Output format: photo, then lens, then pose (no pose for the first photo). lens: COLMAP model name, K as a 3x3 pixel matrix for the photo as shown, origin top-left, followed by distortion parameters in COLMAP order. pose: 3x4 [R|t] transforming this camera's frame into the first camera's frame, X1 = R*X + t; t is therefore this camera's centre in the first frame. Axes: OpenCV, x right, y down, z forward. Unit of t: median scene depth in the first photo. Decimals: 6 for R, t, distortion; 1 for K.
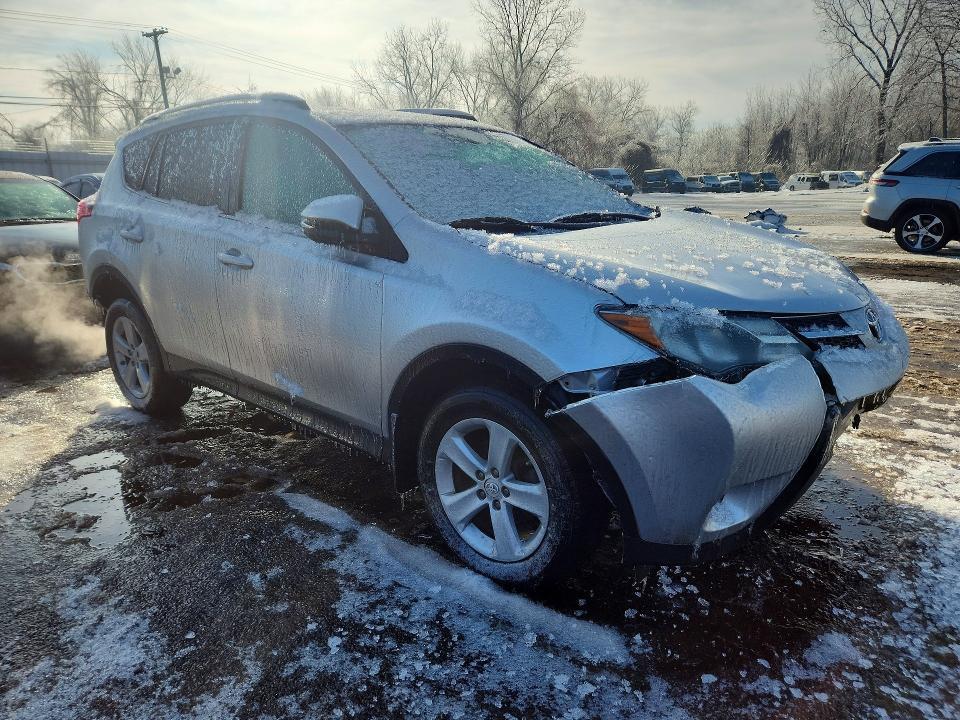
lens RADIAL K [[743.7, 0, 480.0], [0, 743.7, 360.0], [0, 0, 1]] dist [0.013361, 0.003805]
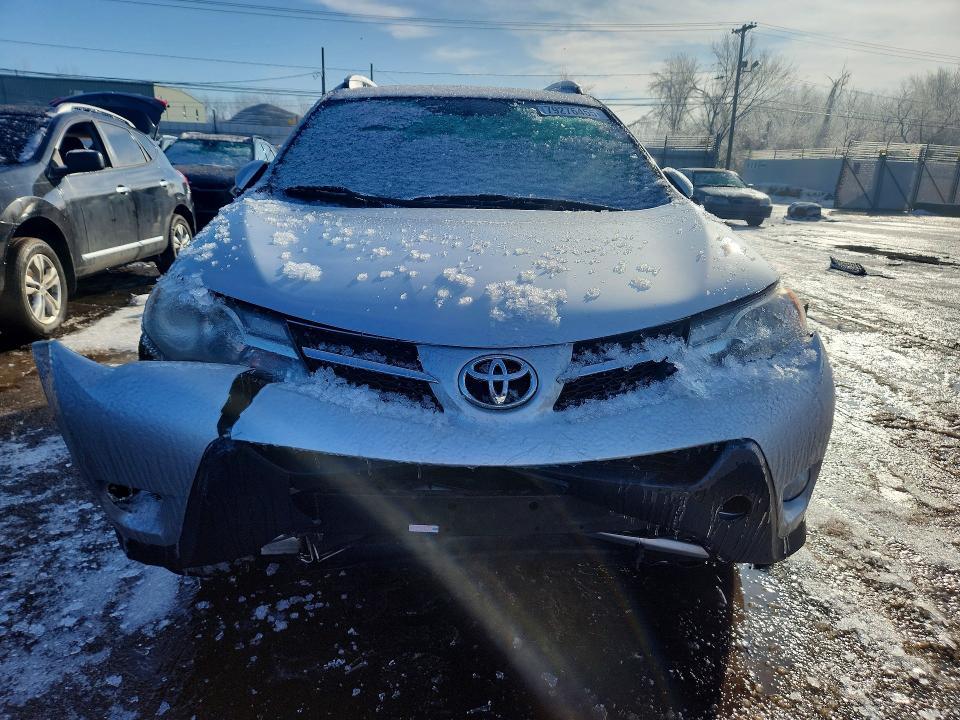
lens RADIAL K [[743.7, 0, 480.0], [0, 743.7, 360.0], [0, 0, 1]] dist [0.013361, 0.003805]
pose [[0.616274, 0.220772, -0.755954, 0.208855], [-0.221576, 0.969734, 0.102570, -0.026522], [0.755718, 0.104290, 0.646540, 0.122761]]
